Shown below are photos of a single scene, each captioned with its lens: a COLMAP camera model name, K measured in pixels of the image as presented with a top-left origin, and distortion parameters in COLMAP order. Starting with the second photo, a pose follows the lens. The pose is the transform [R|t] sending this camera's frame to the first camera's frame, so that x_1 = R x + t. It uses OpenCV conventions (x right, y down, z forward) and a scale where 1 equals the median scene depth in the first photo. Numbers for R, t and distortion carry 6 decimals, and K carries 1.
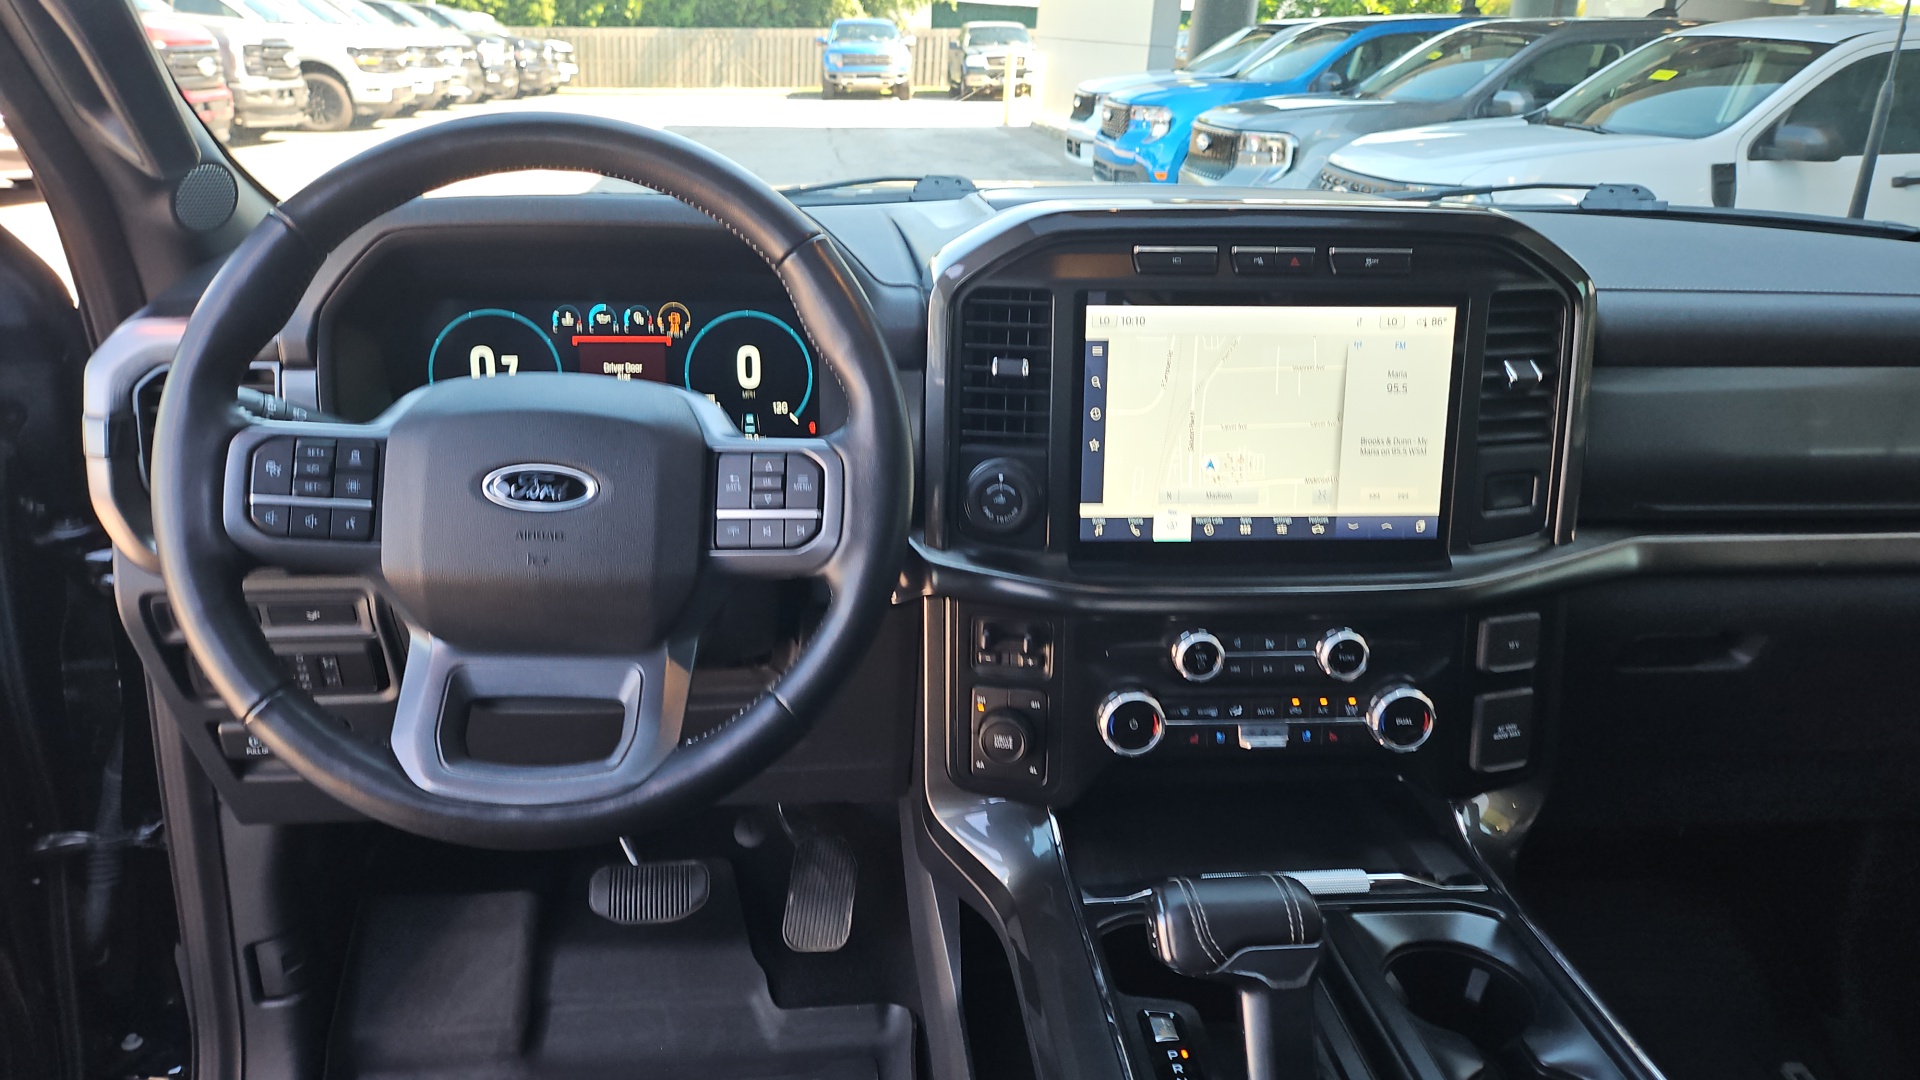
lens RADIAL K [[1305.1, 0, 935.1], [0, 1305.1, 573.7], [0, 0, 1]] dist [0.018085, 0.005805]
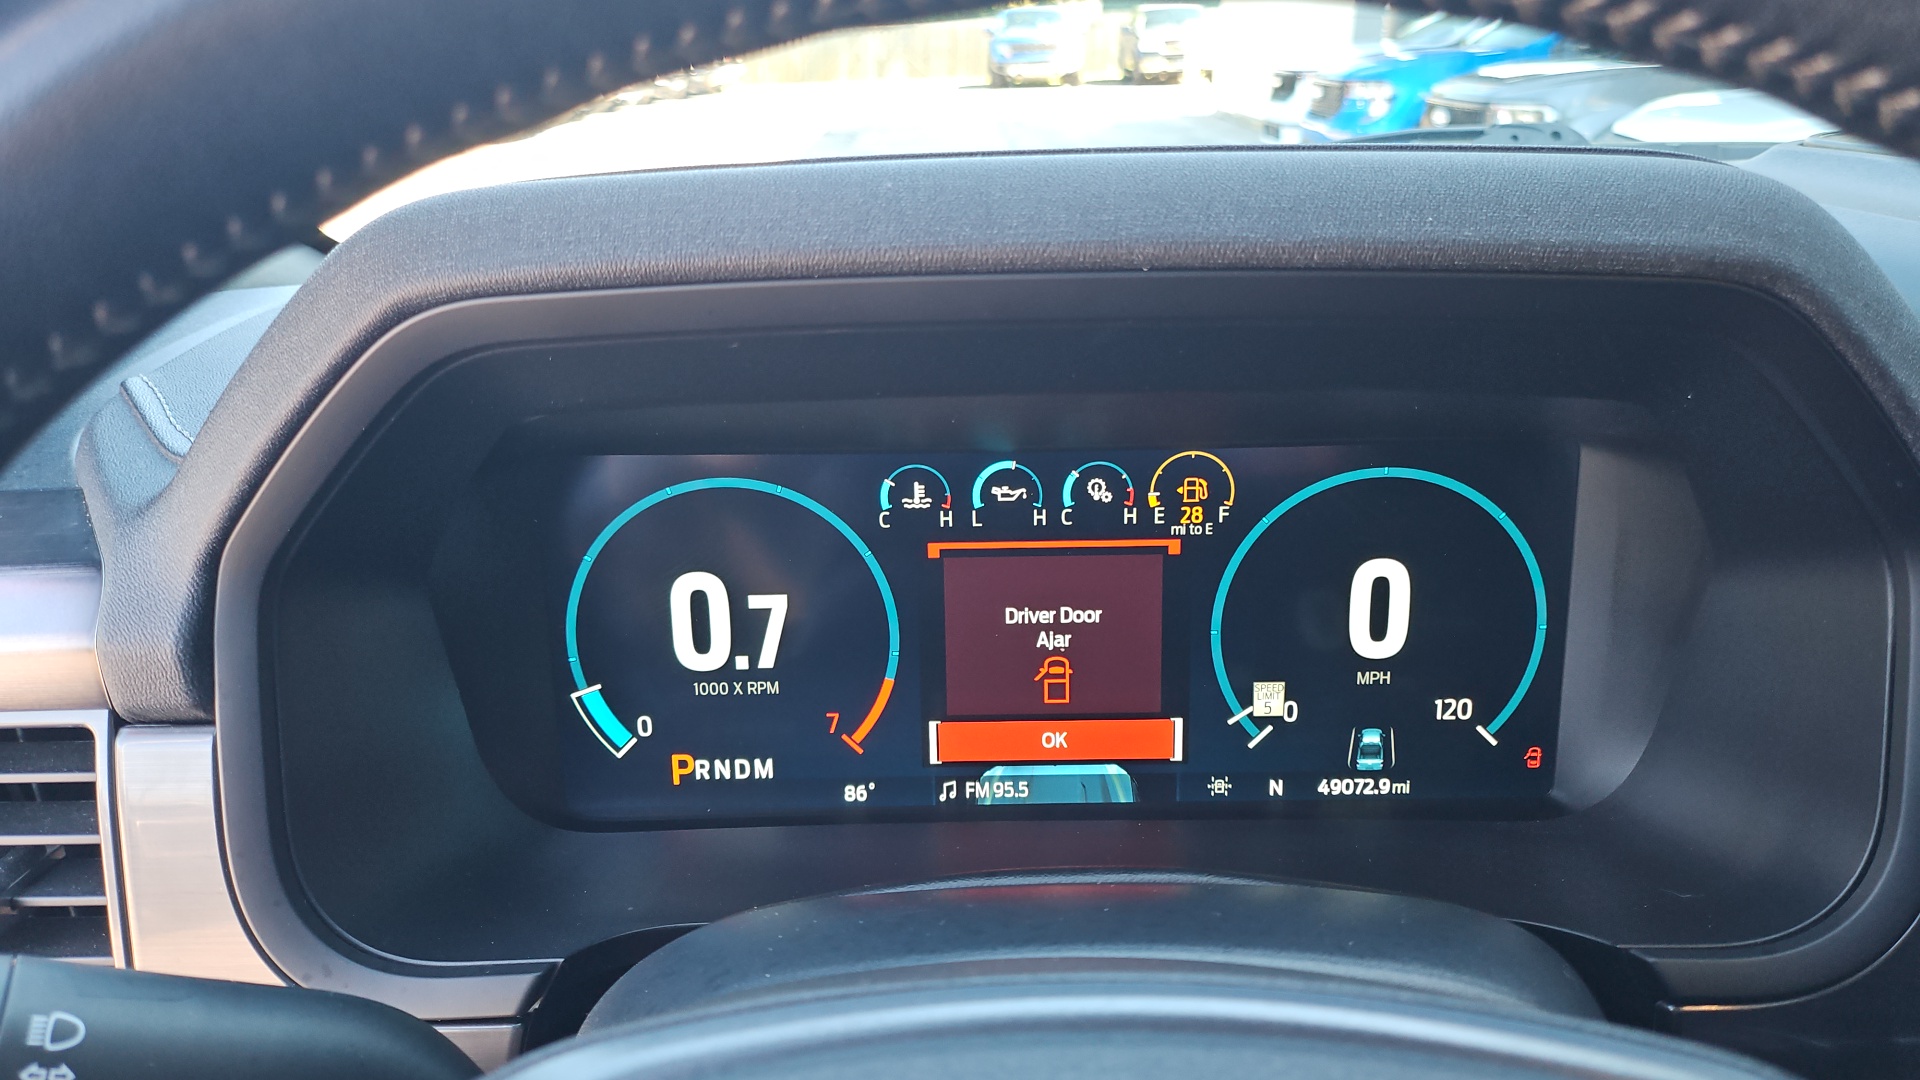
lens RADIAL K [[1391.4, 0, 961.1], [0, 1391.4, 544.3], [0, 0, 1]] dist [0.020867, -0.035706]
pose [[0.994987, -0.005691, -0.099838, -0.228298], [0.002267, 0.999407, -0.034368, -0.167476], [0.099975, 0.033969, 0.994410, 0.601859]]
